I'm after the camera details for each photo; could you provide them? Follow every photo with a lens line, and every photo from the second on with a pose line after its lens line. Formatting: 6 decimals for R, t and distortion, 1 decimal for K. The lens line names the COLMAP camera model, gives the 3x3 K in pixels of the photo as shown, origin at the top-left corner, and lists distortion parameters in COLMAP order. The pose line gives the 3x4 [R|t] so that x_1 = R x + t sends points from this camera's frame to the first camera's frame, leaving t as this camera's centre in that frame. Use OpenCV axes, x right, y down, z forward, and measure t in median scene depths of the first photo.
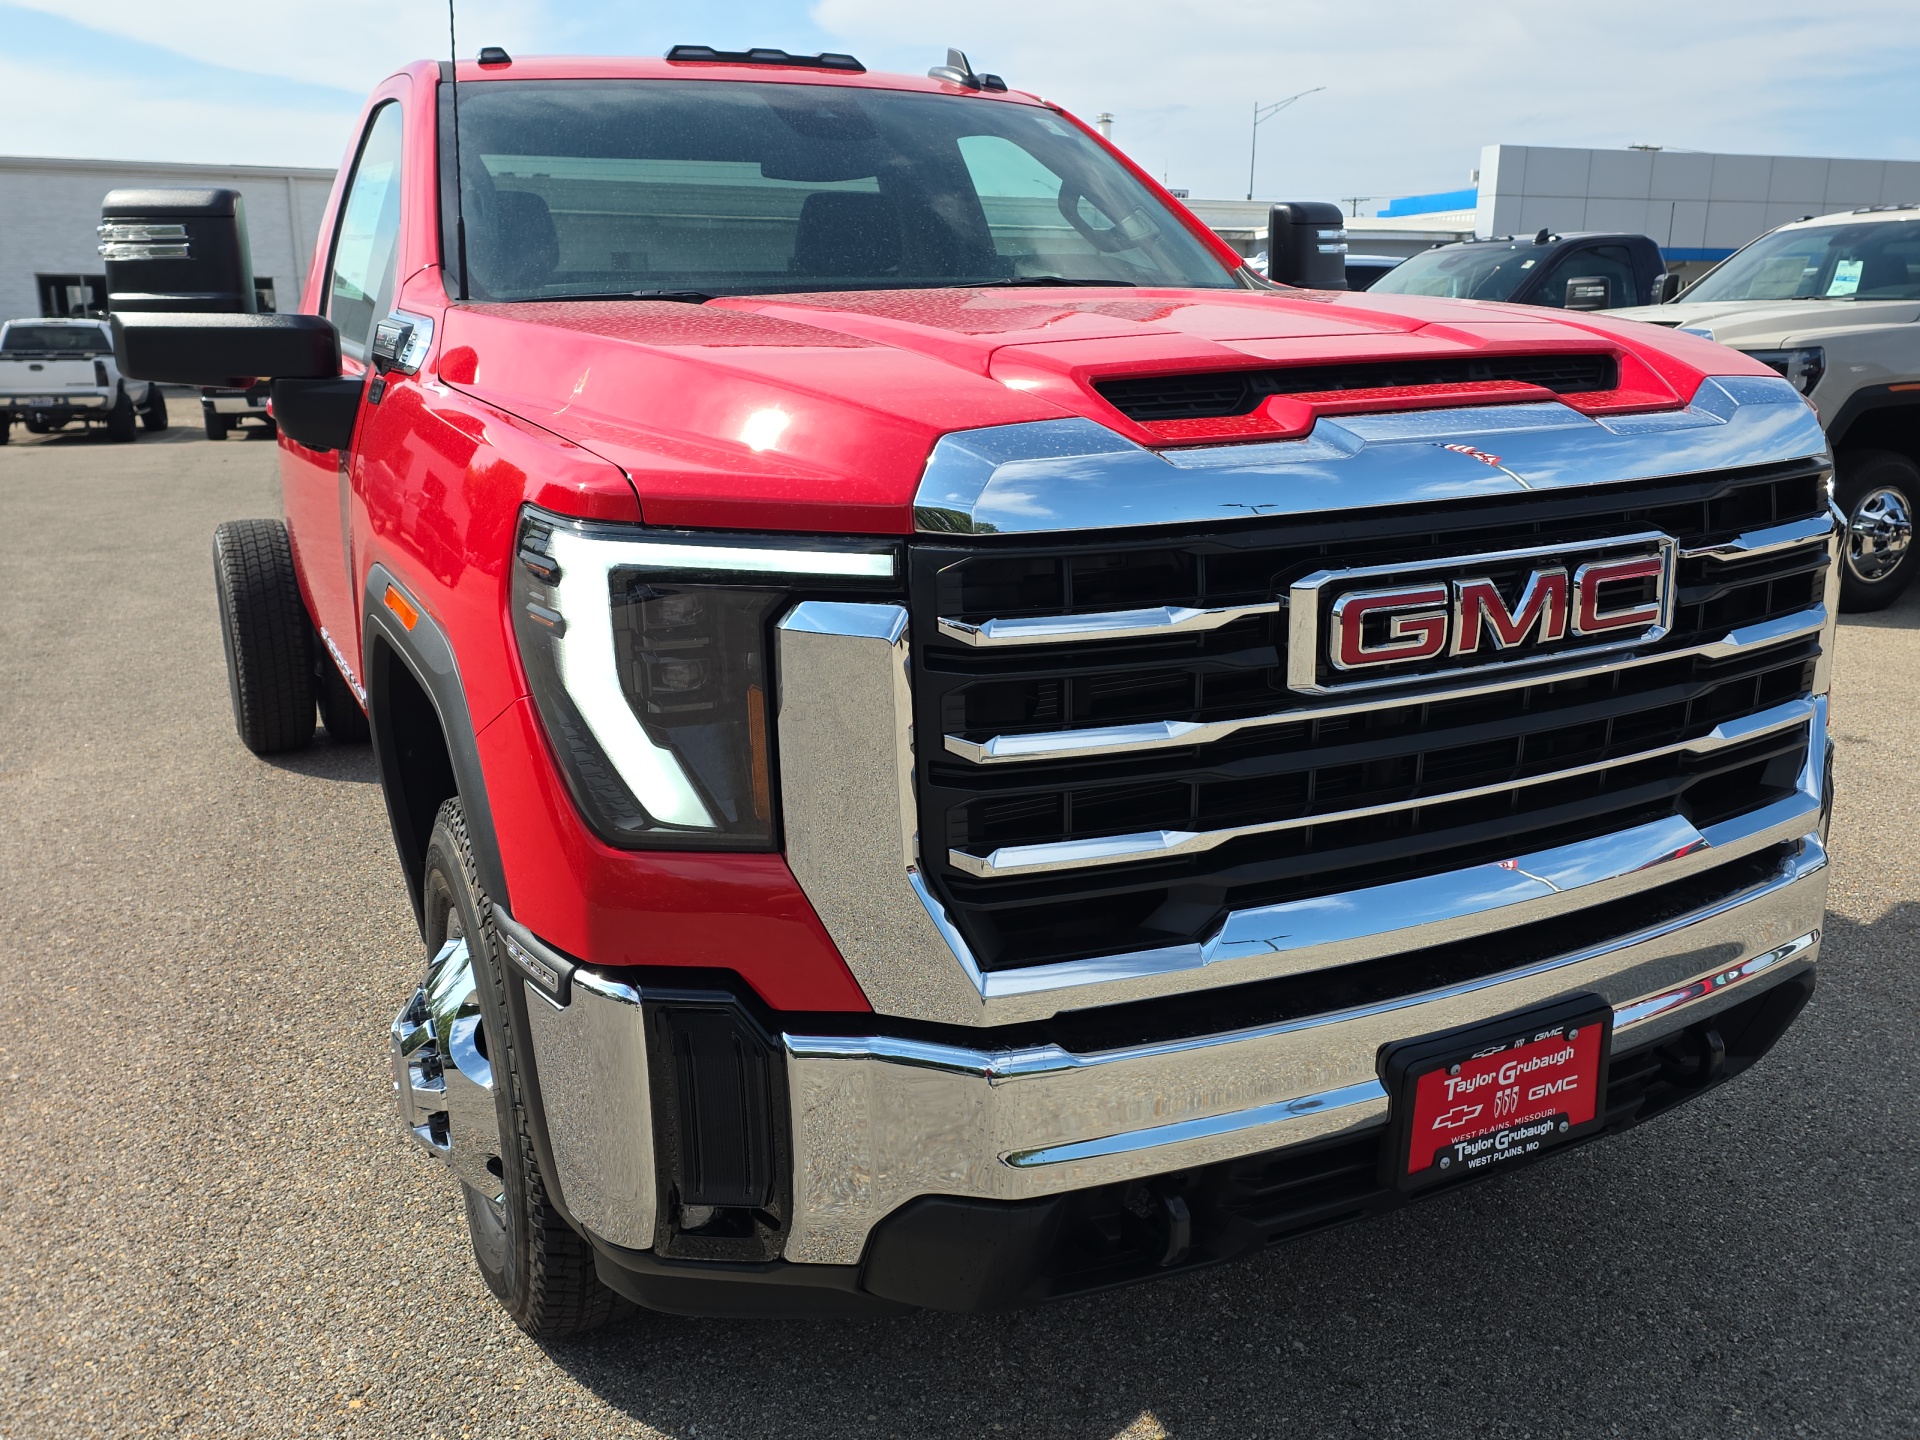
lens RADIAL K [[1570.6, 0, 958.5], [0, 1570.6, 726.3], [0, 0, 1]] dist [0.107044, -0.130182]
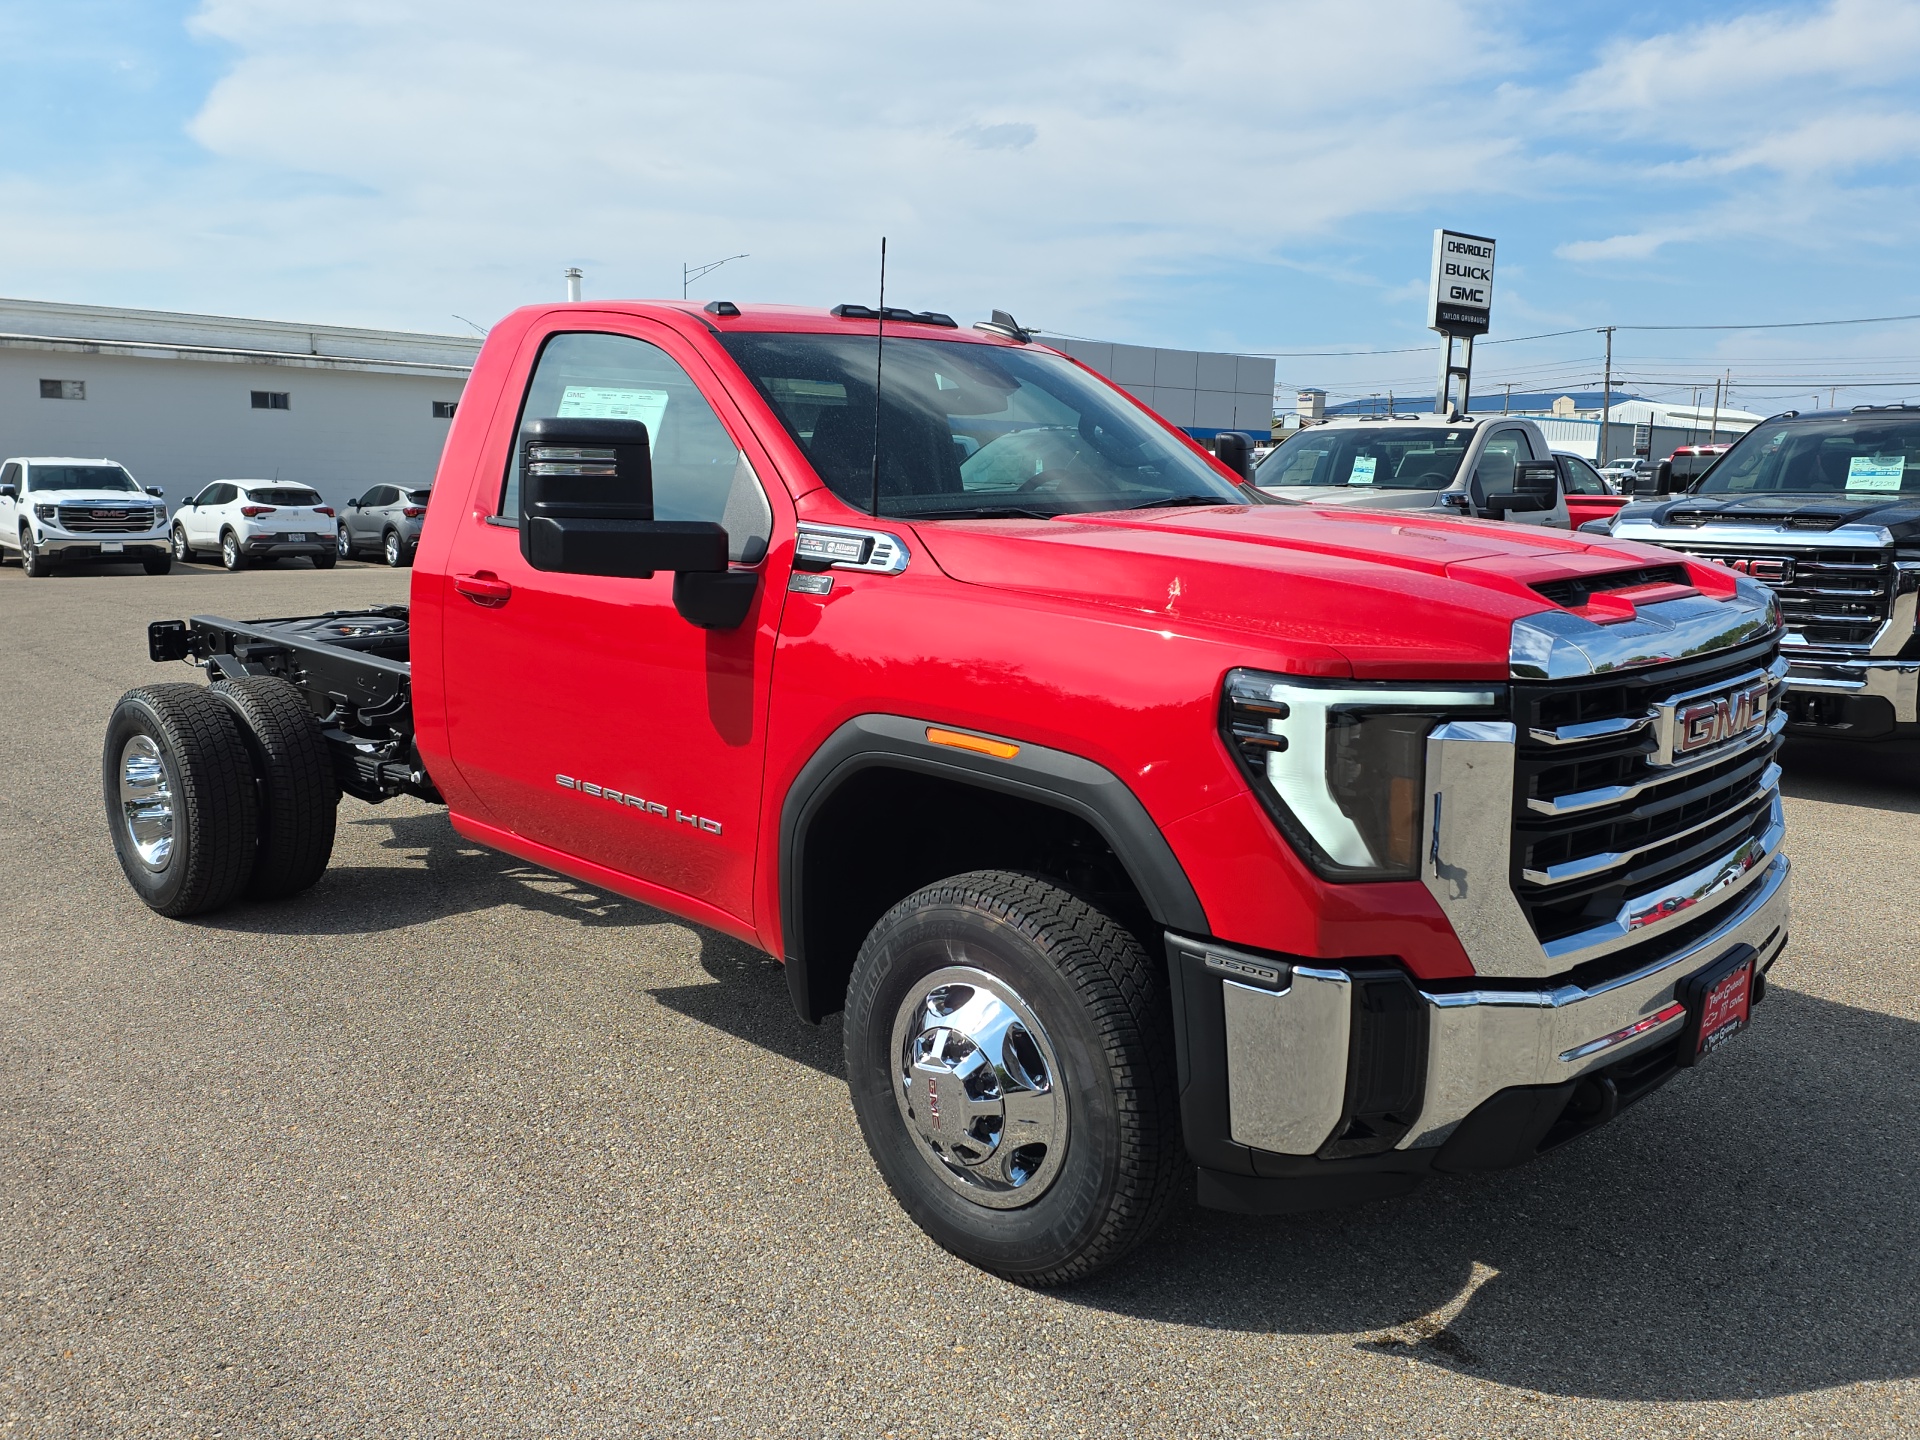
lens RADIAL K [[1570.6, 0, 960.4], [0, 1570.6, 725.9], [0, 0, 1]] dist [0.107044, -0.130182]
pose [[0.936061, -0.033664, 0.350223, -1.022284], [0.063934, 0.995115, -0.075227, 0.014591], [-0.345979, 0.092809, 0.933641, -0.332153]]
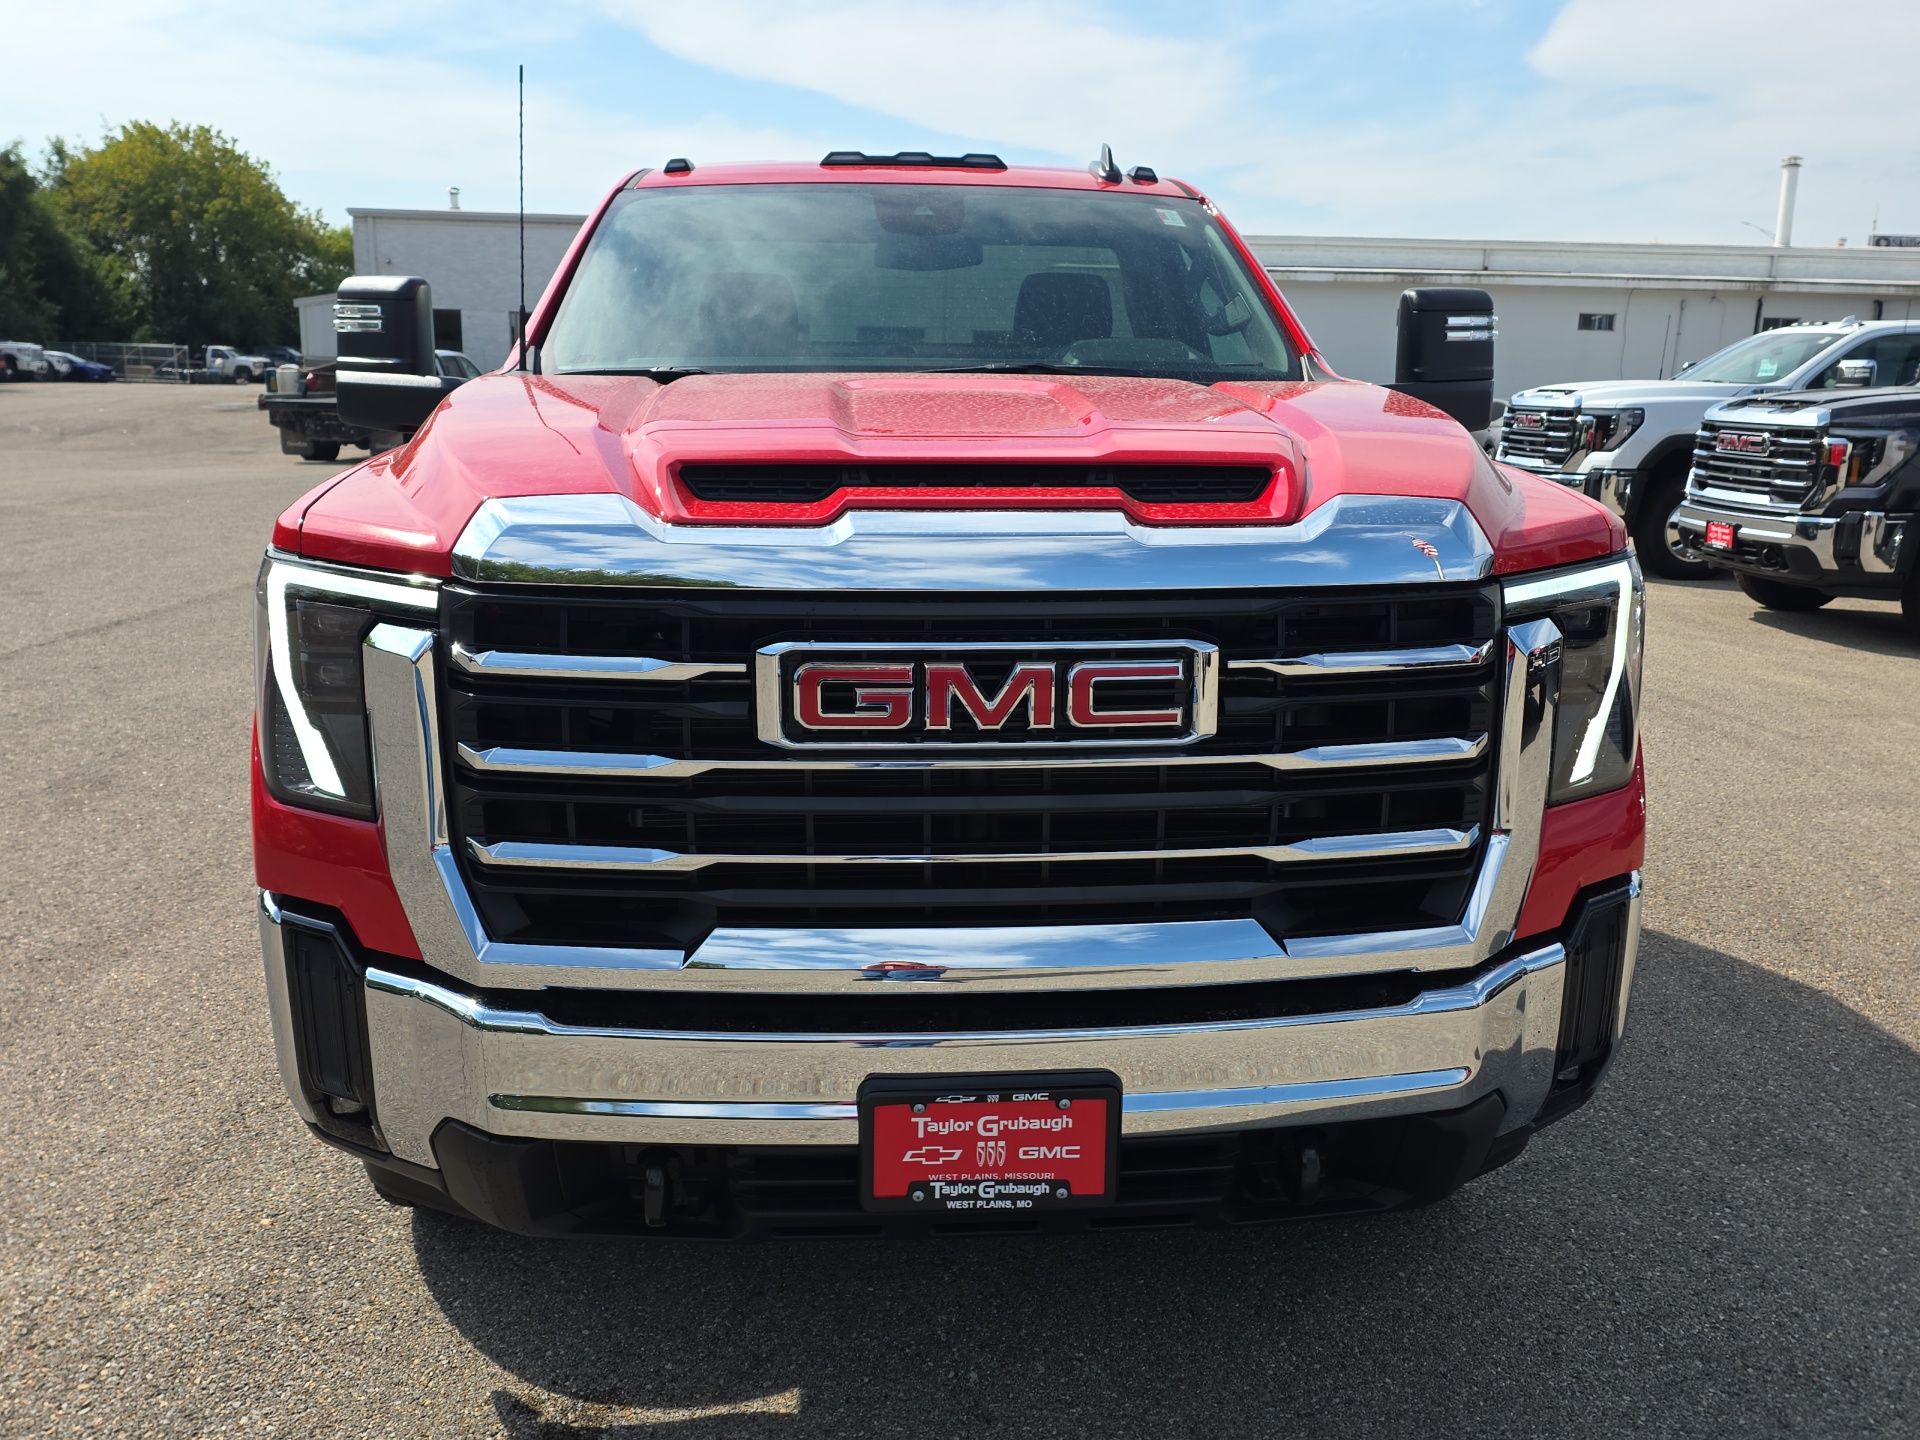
lens RADIAL K [[1570.6, 0, 959.2], [0, 1570.6, 710.9], [0, 0, 1]] dist [0.107044, -0.130182]
pose [[0.922968, 0.111328, -0.368424, 0.708006], [-0.124940, 0.992076, -0.013220, -0.044241], [0.364033, 0.058233, 0.929564, -0.013494]]
